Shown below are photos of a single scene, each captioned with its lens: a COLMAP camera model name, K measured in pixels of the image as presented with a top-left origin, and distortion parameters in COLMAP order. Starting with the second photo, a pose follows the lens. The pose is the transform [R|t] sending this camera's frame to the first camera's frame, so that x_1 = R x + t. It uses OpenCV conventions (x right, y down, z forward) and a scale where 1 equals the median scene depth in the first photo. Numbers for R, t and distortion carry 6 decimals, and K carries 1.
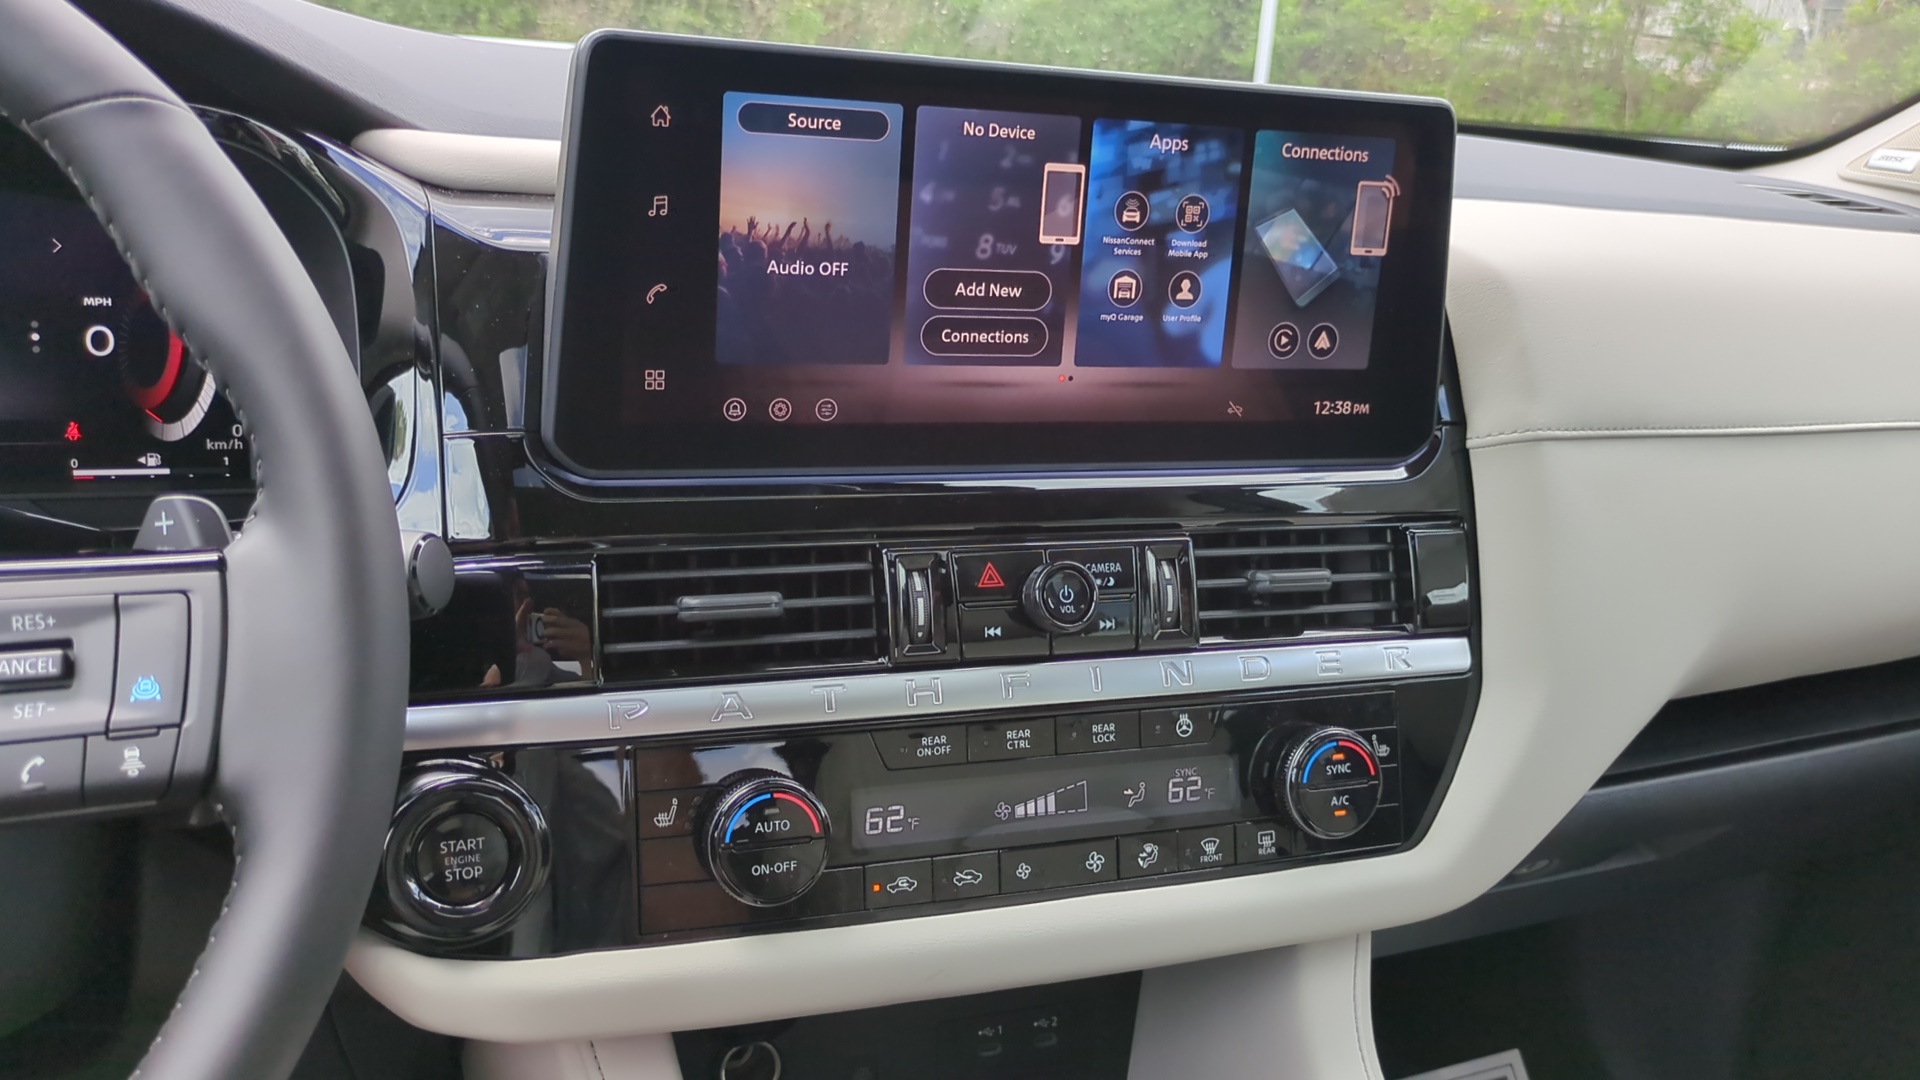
lens RADIAL K [[1699.8, 0, 954.6], [0, 1699.8, 511.6], [0, 0, 1]] dist [0.047845, -0.067631]
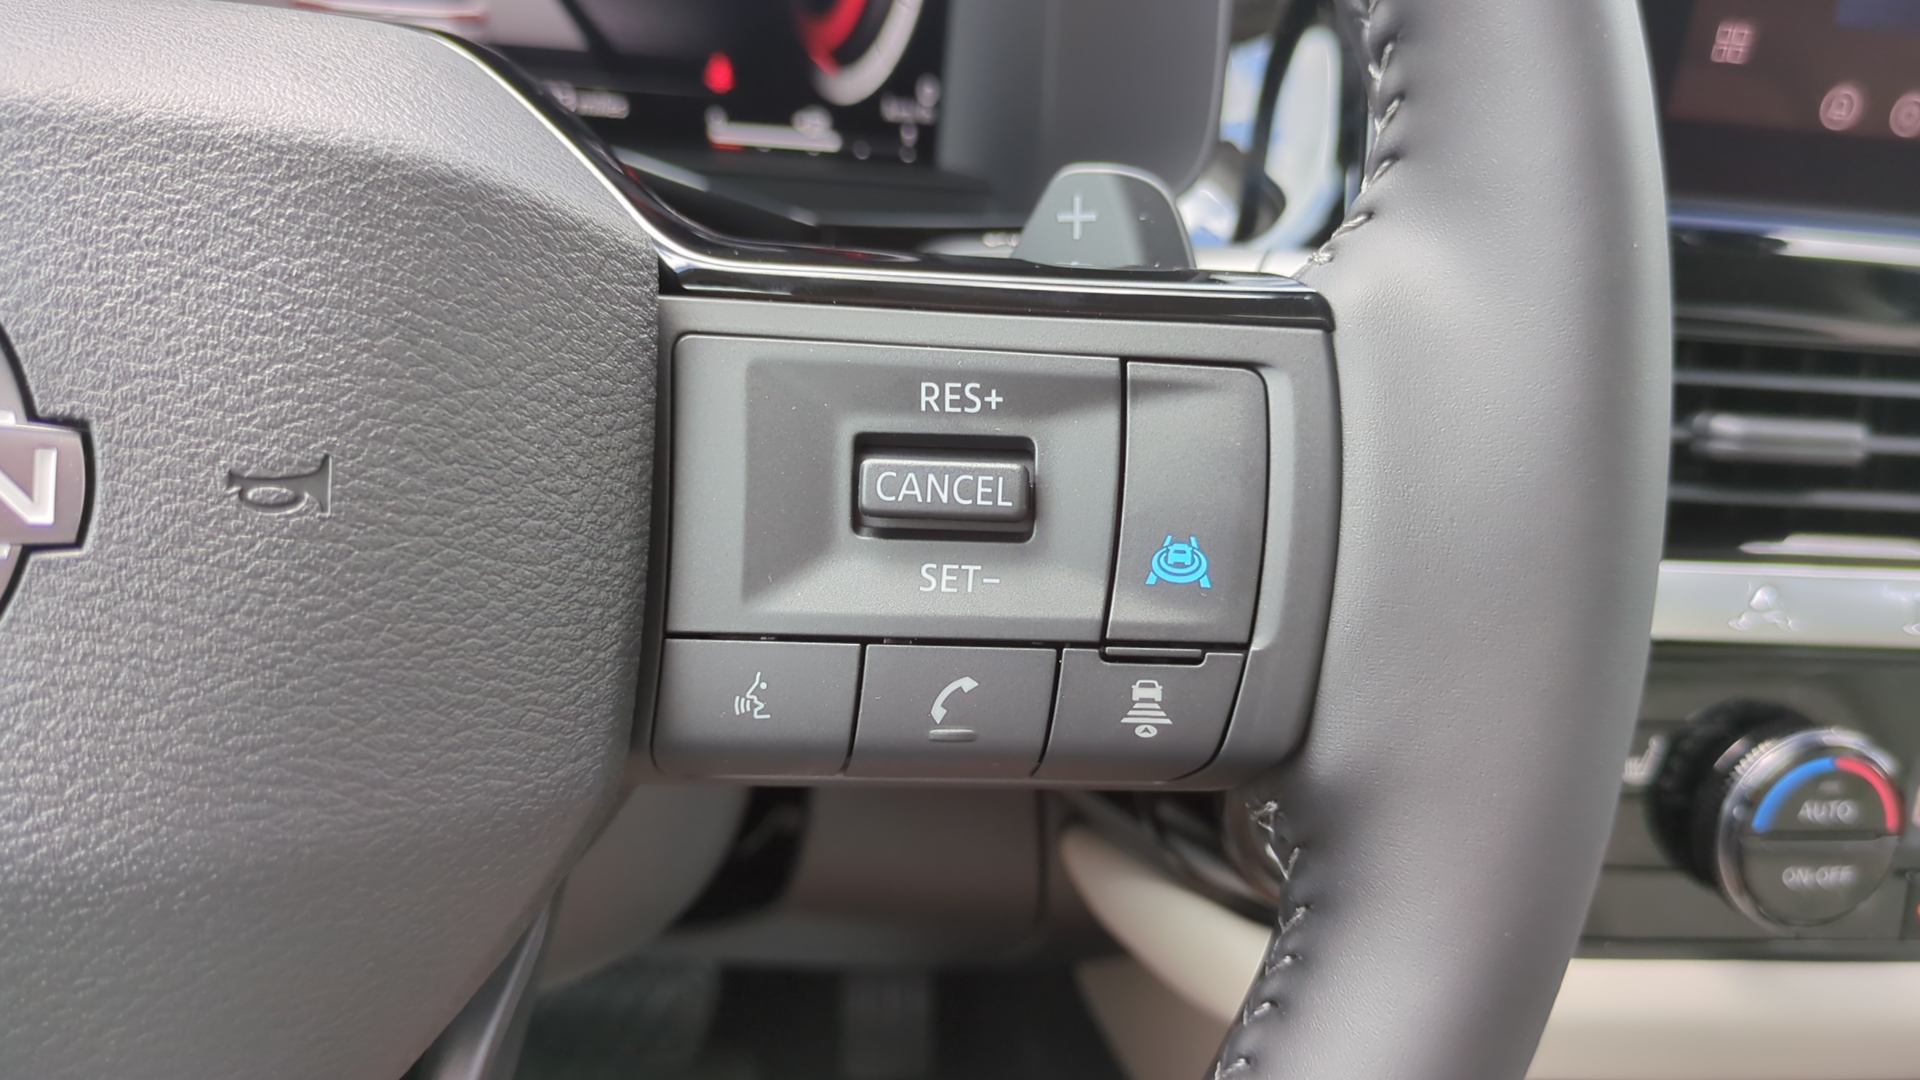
lens RADIAL K [[1699.8, 0, 973.6], [0, 1699.8, 520.2], [0, 0, 1]] dist [0.047845, -0.067631]
pose [[0.974739, 0.124909, -0.185153, -0.273293], [-0.095489, 0.982471, 0.160100, 0.012863], [0.201905, -0.138375, 0.969581, 0.325732]]
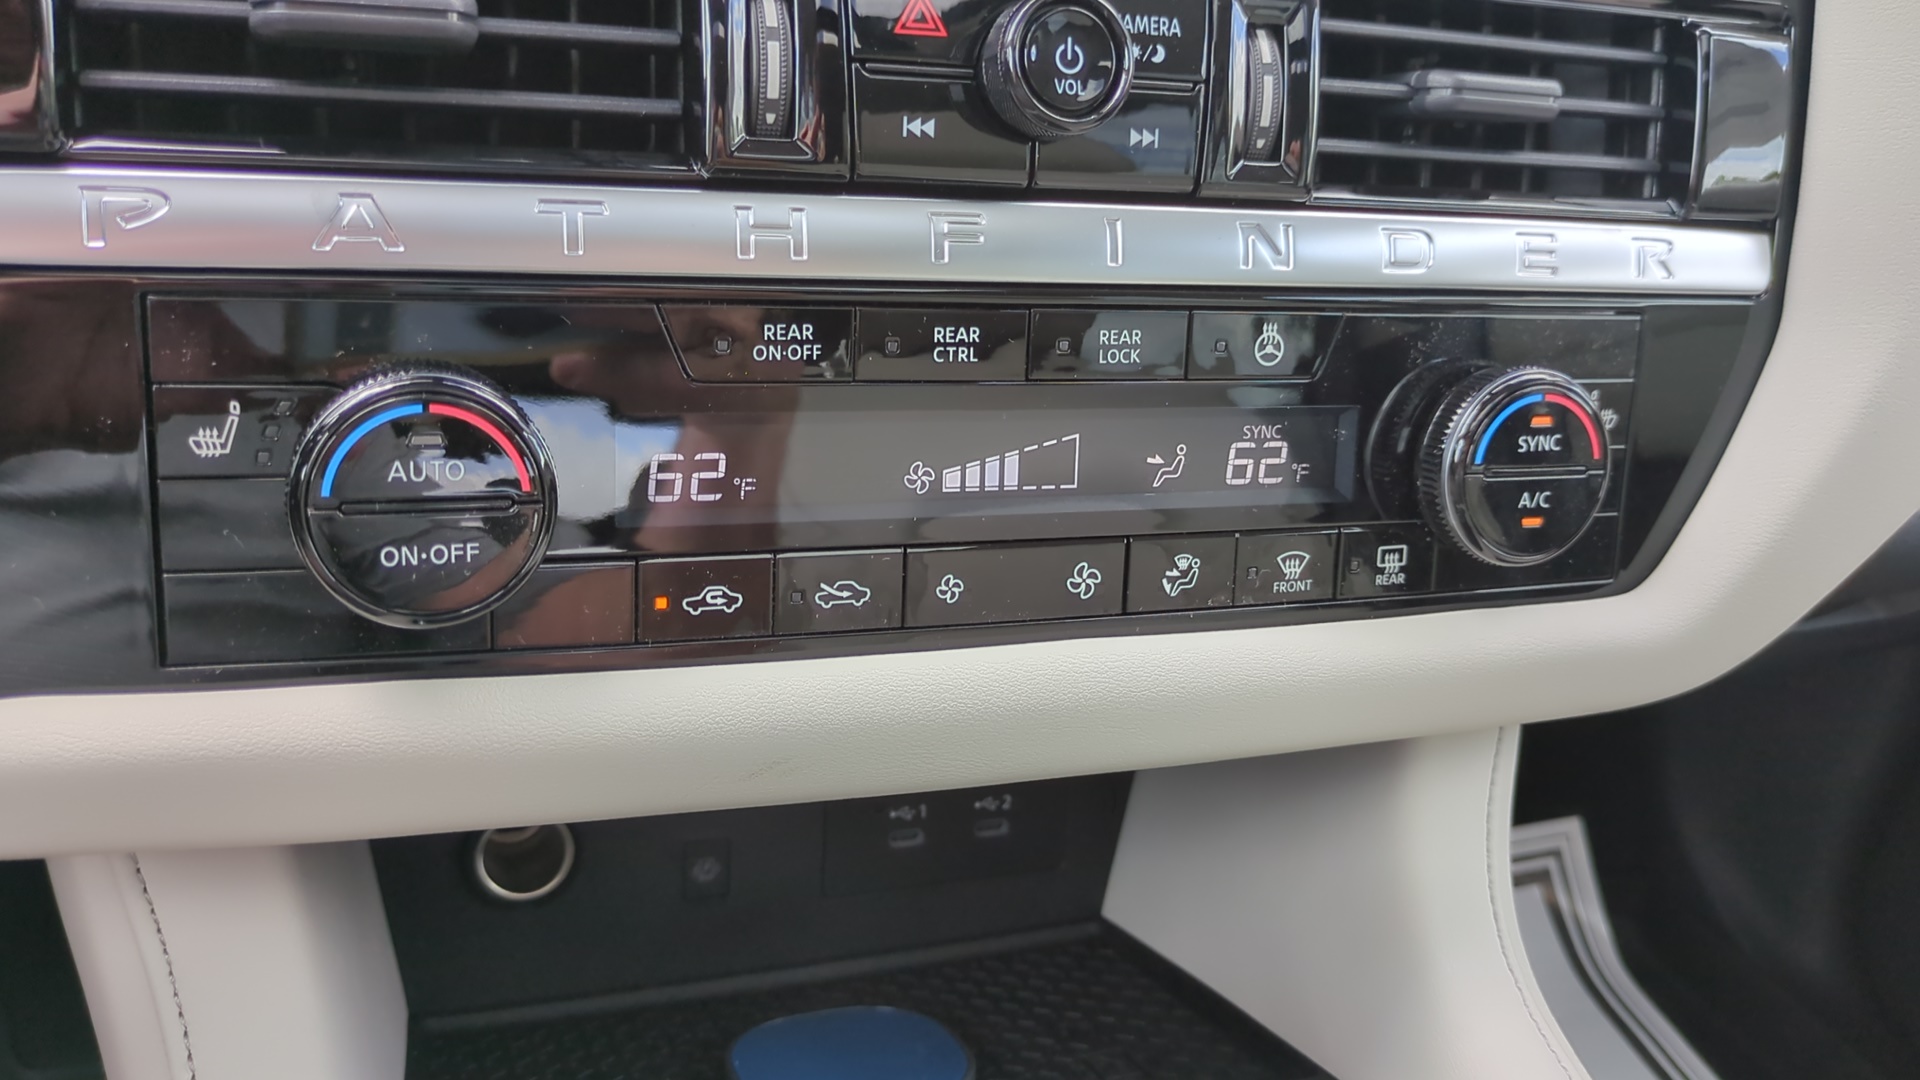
lens RADIAL K [[1699.8, 0, 962.1], [0, 1699.8, 526.5], [0, 0, 1]] dist [0.047845, -0.067631]
pose [[0.997841, 0.065580, 0.003606, 0.040438], [-0.065098, 0.980225, 0.186874, 0.089521], [0.008721, -0.186705, 0.982377, 0.468280]]
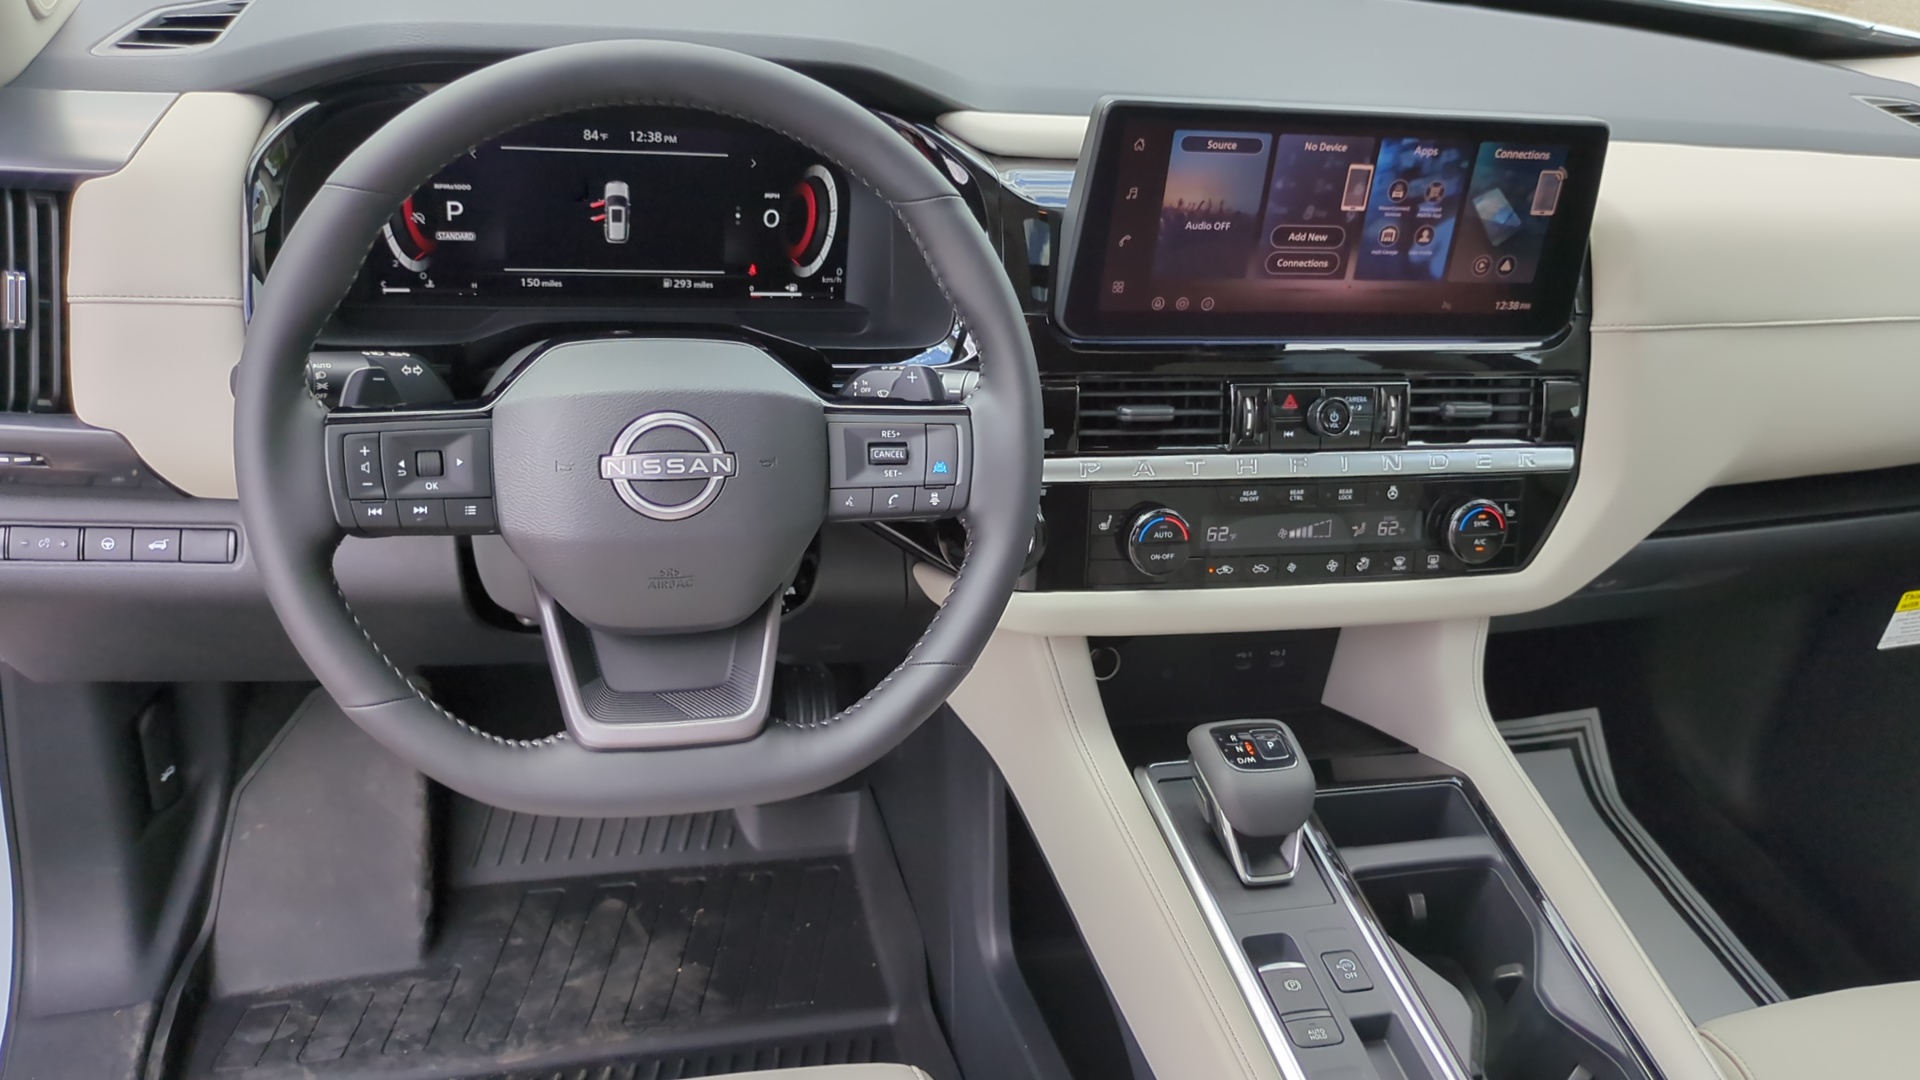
lens RADIAL K [[1699.8, 0, 952.0], [0, 1699.8, 526.5], [0, 0, 1]] dist [0.047845, -0.067631]
pose [[0.993036, 0.081127, -0.085428, -0.160119], [-0.061029, 0.974483, 0.216005, -0.189149], [0.100772, -0.209287, 0.972648, -0.739483]]
